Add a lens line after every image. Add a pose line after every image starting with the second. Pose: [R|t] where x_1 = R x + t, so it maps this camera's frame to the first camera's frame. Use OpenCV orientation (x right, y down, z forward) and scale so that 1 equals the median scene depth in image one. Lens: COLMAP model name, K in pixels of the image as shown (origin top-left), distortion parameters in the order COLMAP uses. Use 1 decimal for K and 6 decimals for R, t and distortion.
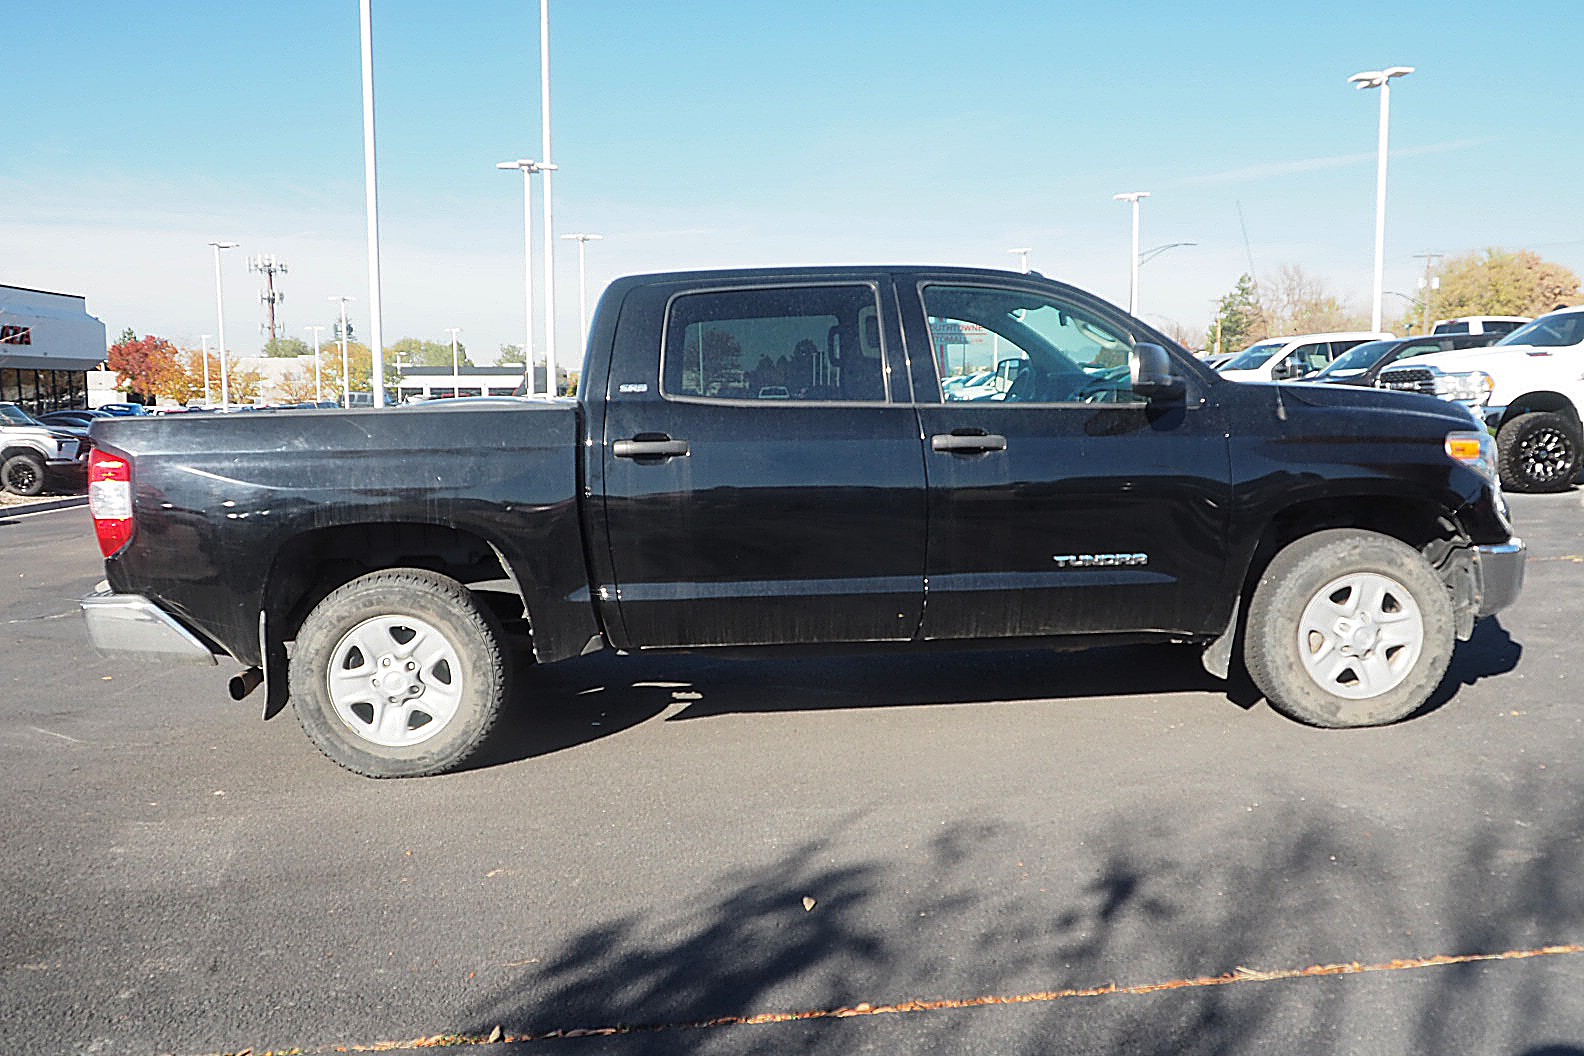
lens RADIAL K [[1198.1, 0, 792.0], [0, 1198.1, 528.0], [0, 0, 1]] dist [-0.005589, 0.003925]
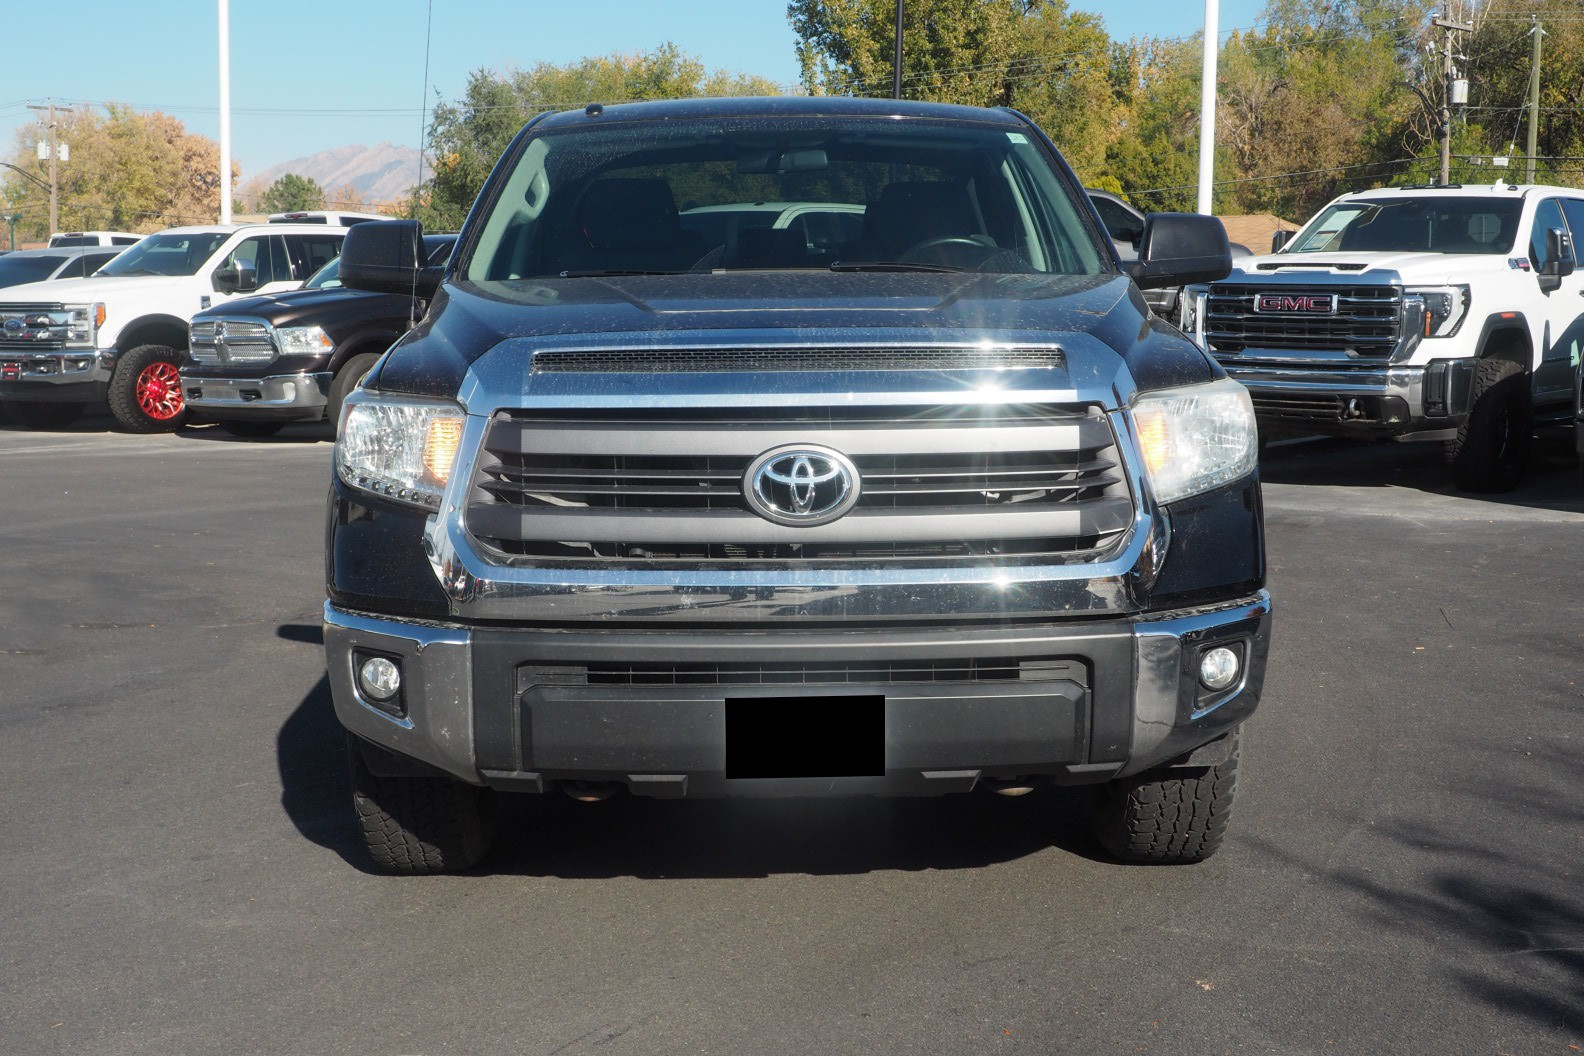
lens RADIAL K [[2080.4, 0, 792.0], [0, 2080.4, 528.0], [0, 0, 1]] dist [-0.021172, -0.010851]
pose [[0.657376, -0.050772, 0.751850, -0.937538], [0.062714, 0.997953, 0.012557, 0.012922], [-0.750949, 0.038897, 0.659214, 0.325300]]
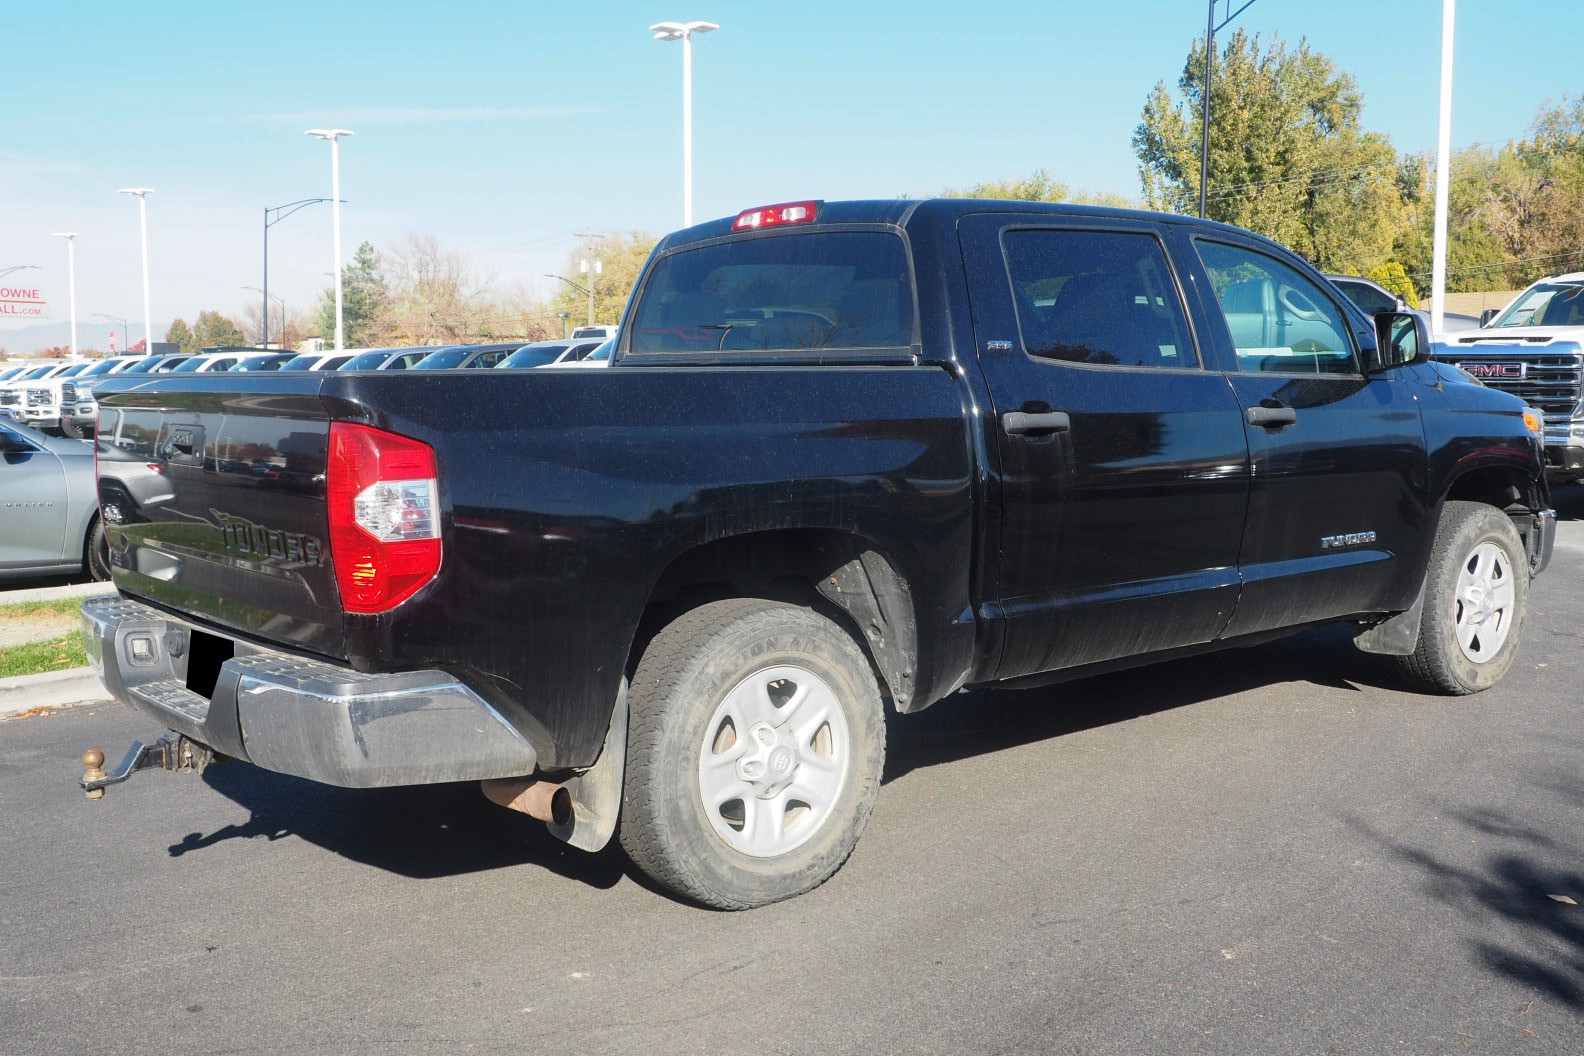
lens RADIAL K [[1574.2, 0, 792.0], [0, 1574.2, 528.0], [0, 0, 1]] dist [-0.013702, -0.007883]
pose [[0.804846, -0.040799, 0.592080, -0.825335], [0.056410, 0.998377, -0.007885, 0.002288], [-0.590797, 0.039745, 0.805840, 0.253491]]
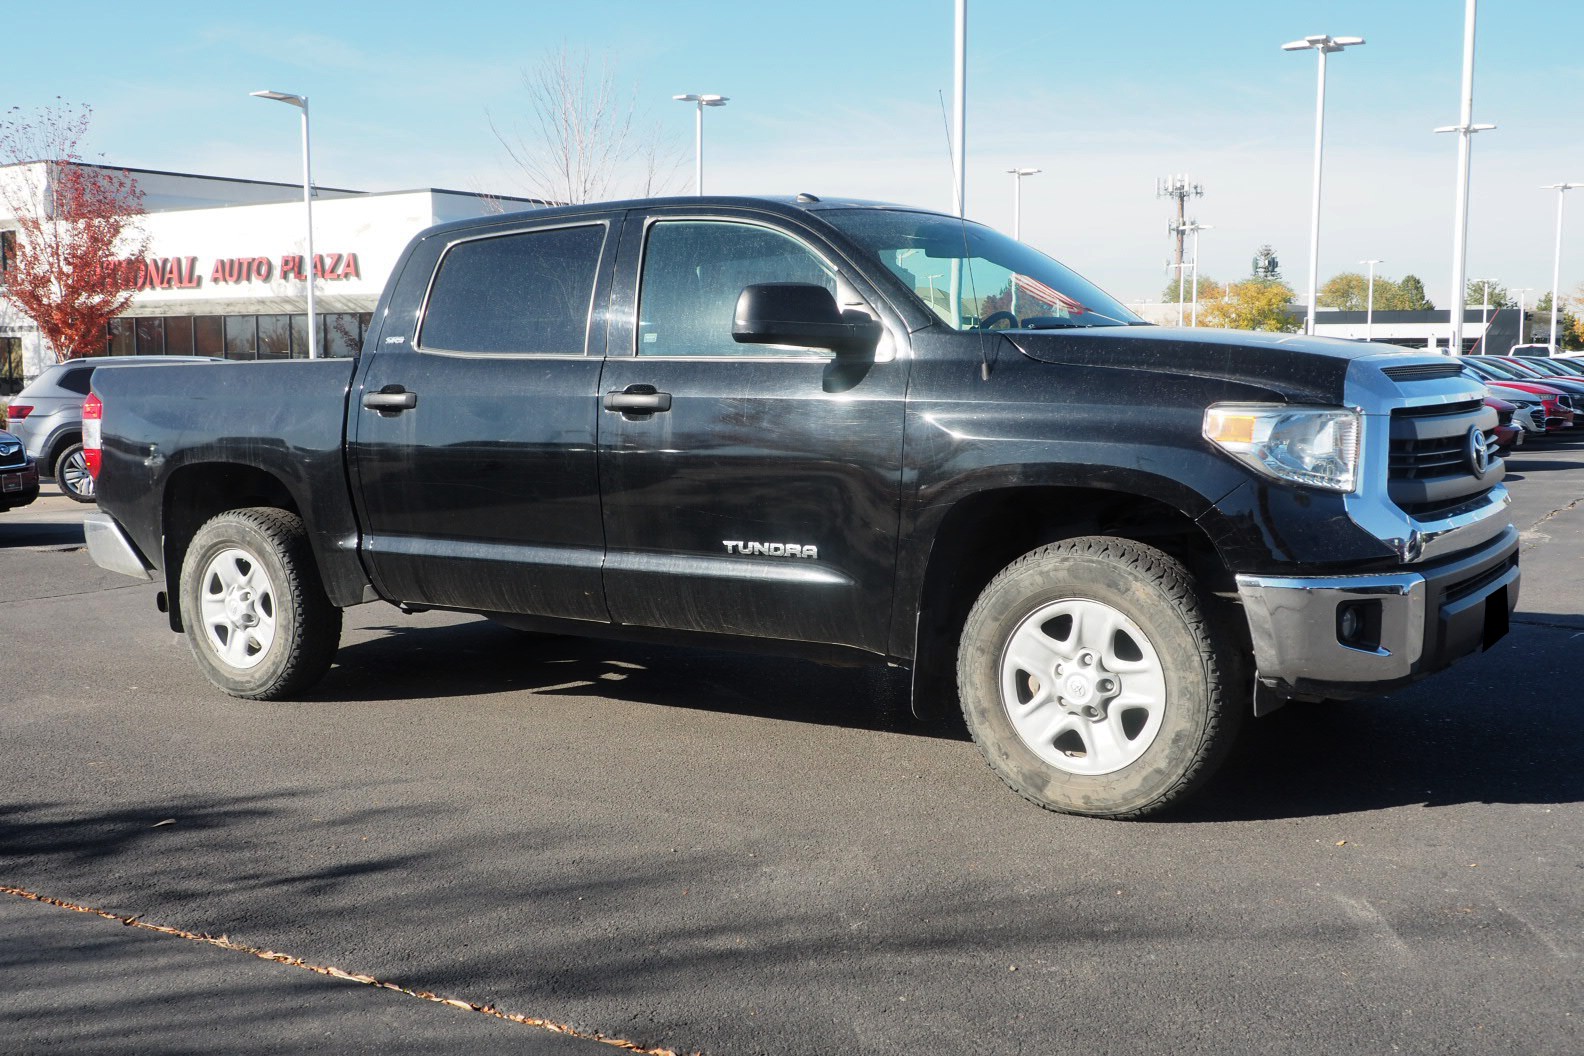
lens RADIAL K [[1565.4, 0, 793.4], [0, 1565.4, 549.0], [0, 0, 1]] dist [-0.012794, -0.006954]
pose [[0.795389, 0.076993, -0.601190, 0.900322], [-0.066824, 0.996992, 0.039273, -0.016060], [0.602405, 0.008936, 0.798141, 0.157829]]
